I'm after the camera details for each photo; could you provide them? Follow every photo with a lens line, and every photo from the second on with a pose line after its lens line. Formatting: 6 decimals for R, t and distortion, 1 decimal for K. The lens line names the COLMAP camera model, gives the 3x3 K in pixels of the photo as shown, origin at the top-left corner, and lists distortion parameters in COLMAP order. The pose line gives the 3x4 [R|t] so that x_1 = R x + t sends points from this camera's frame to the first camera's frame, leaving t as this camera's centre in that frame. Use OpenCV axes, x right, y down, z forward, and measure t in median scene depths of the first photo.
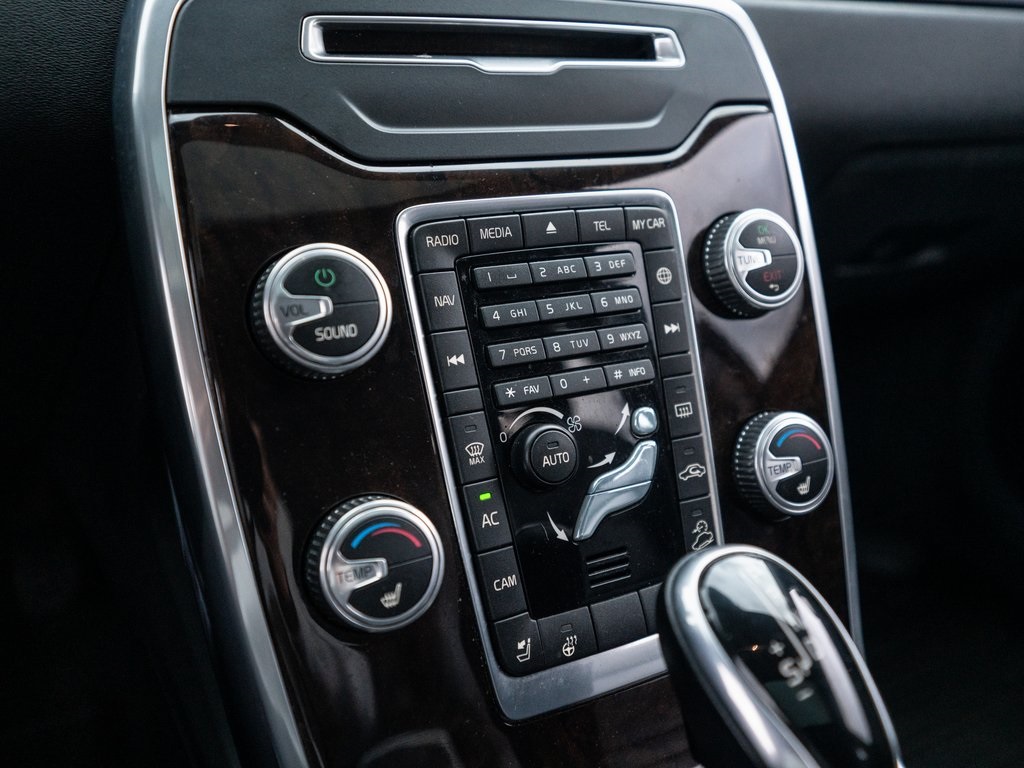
lens RADIAL K [[889.5, 0, 512.0], [0, 889.5, 384.0], [0, 0, 1]] dist [-0.001901, 0.113081]
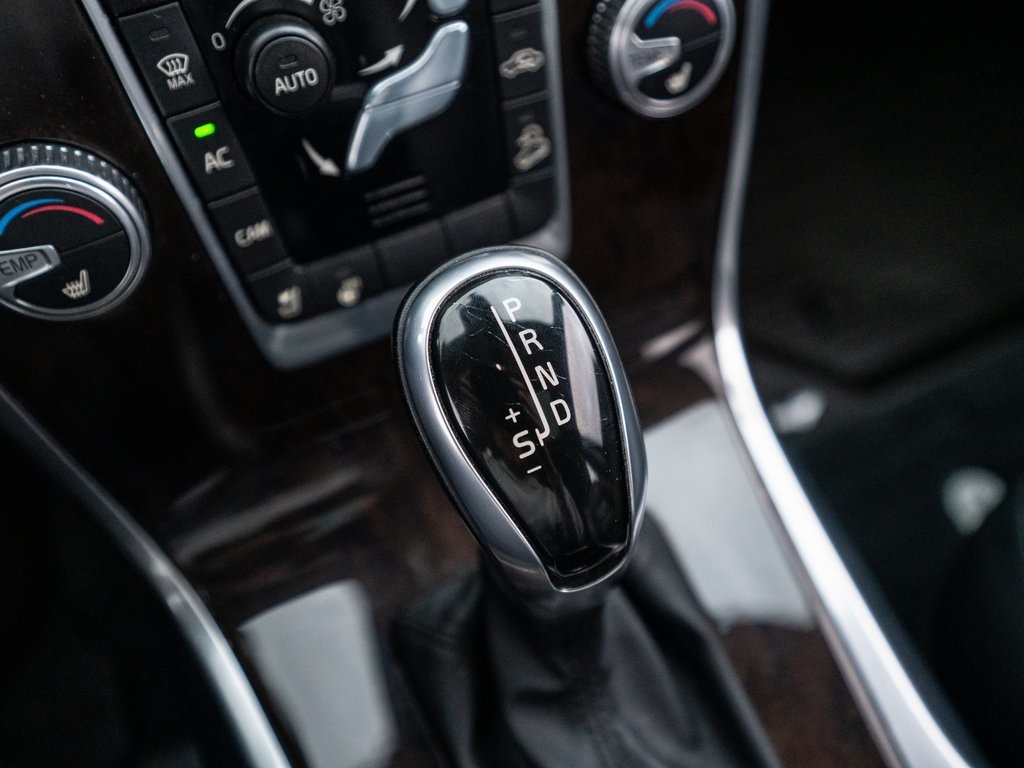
lens RADIAL K [[889.5, 0, 512.0], [0, 889.5, 384.0], [0, 0, 1]] dist [-0.001901, 0.113081]
pose [[0.999504, 0.030023, -0.009496, 0.231322], [-0.016402, 0.753818, 0.656878, -0.198657], [0.026880, -0.656397, 0.753937, 0.310012]]
